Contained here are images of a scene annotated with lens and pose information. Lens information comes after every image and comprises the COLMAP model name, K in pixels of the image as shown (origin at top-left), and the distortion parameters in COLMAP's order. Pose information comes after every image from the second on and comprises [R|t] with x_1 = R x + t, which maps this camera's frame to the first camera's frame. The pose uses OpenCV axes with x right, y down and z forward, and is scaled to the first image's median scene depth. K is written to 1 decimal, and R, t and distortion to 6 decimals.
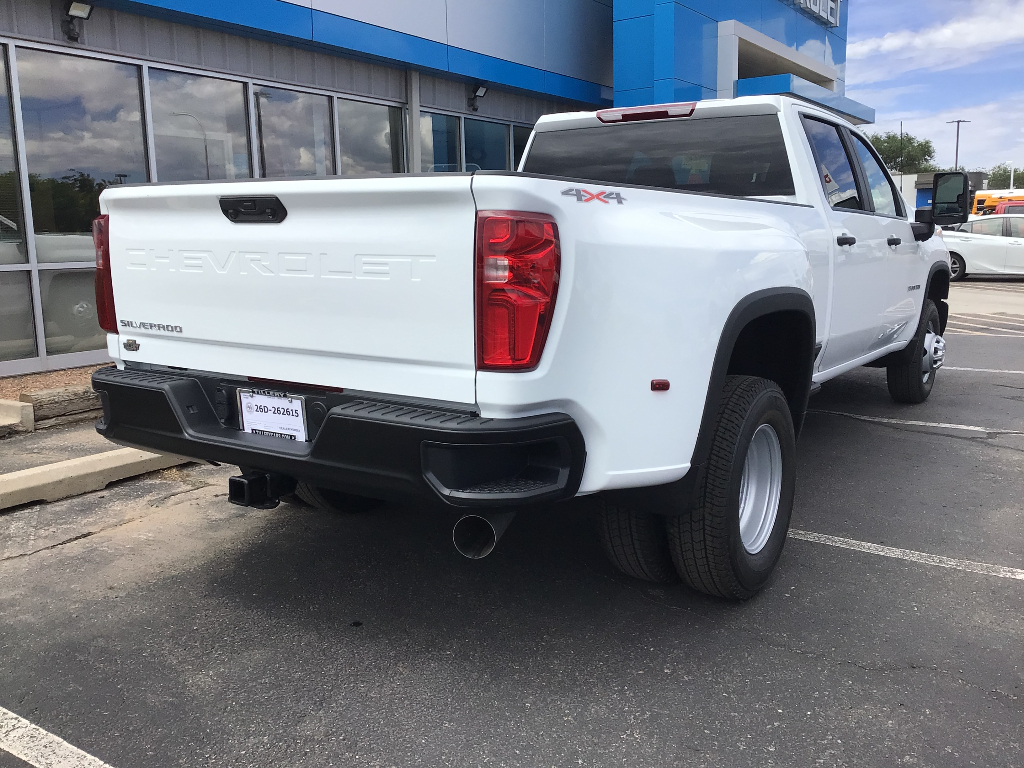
lens RADIAL K [[919.6, 0, 506.5], [0, 919.6, 381.4], [0, 0, 1]] dist [0.071902, -0.096169]
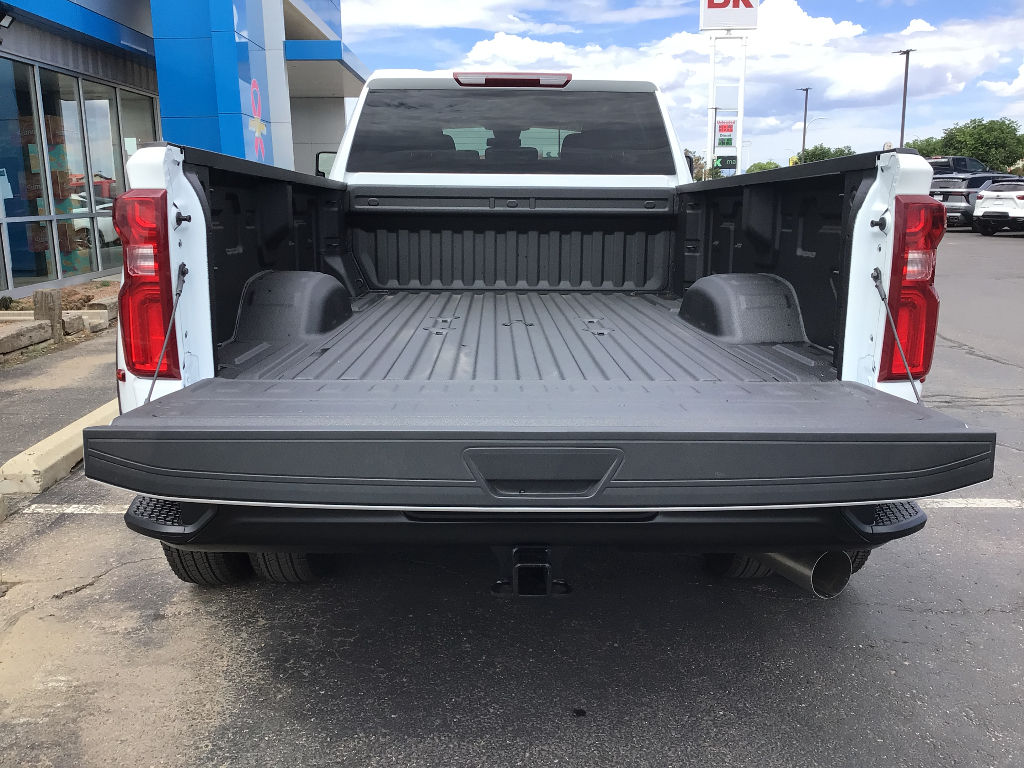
lens RADIAL K [[919.6, 0, 511.6], [0, 919.6, 384.7], [0, 0, 1]] dist [0.071902, -0.096169]
pose [[0.818775, -0.105403, 0.564356, -0.597819], [0.083251, 0.994410, 0.064941, -0.071217], [-0.568047, -0.006189, 0.822973, 0.359405]]
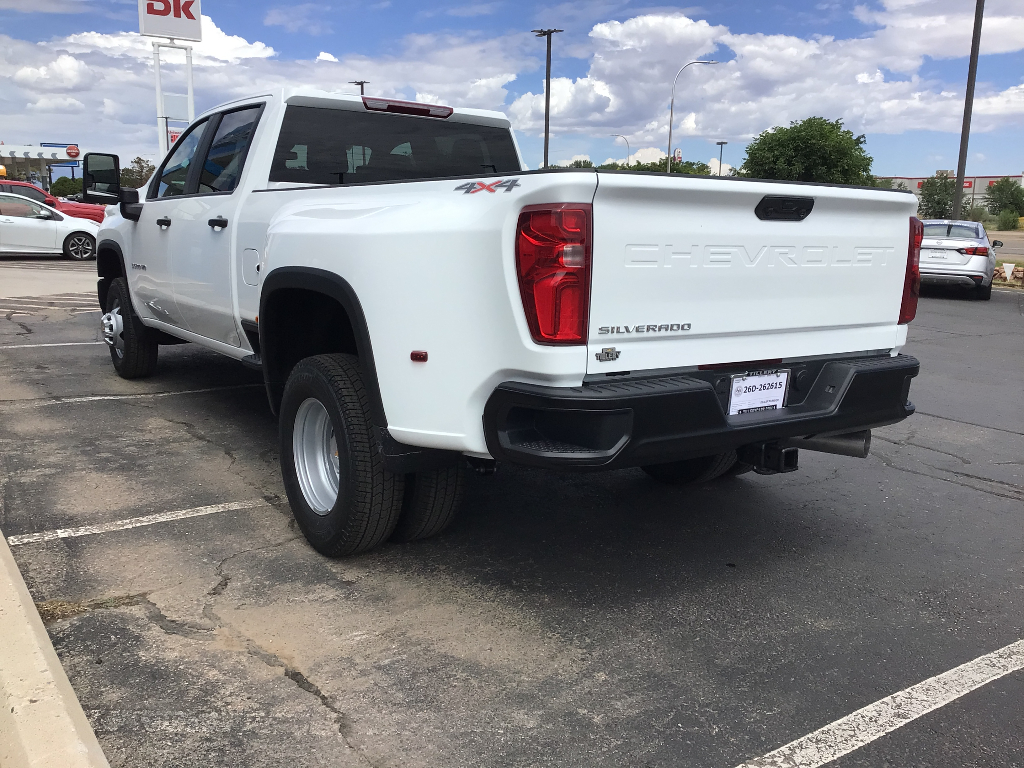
lens RADIAL K [[919.6, 0, 513.7], [0, 919.6, 386.2], [0, 0, 1]] dist [0.071902, -0.096169]
pose [[0.362107, -0.149088, 0.920136, -1.237502], [0.120112, 0.986360, 0.112550, -0.117790], [-0.924366, 0.069764, 0.375075, 0.761079]]
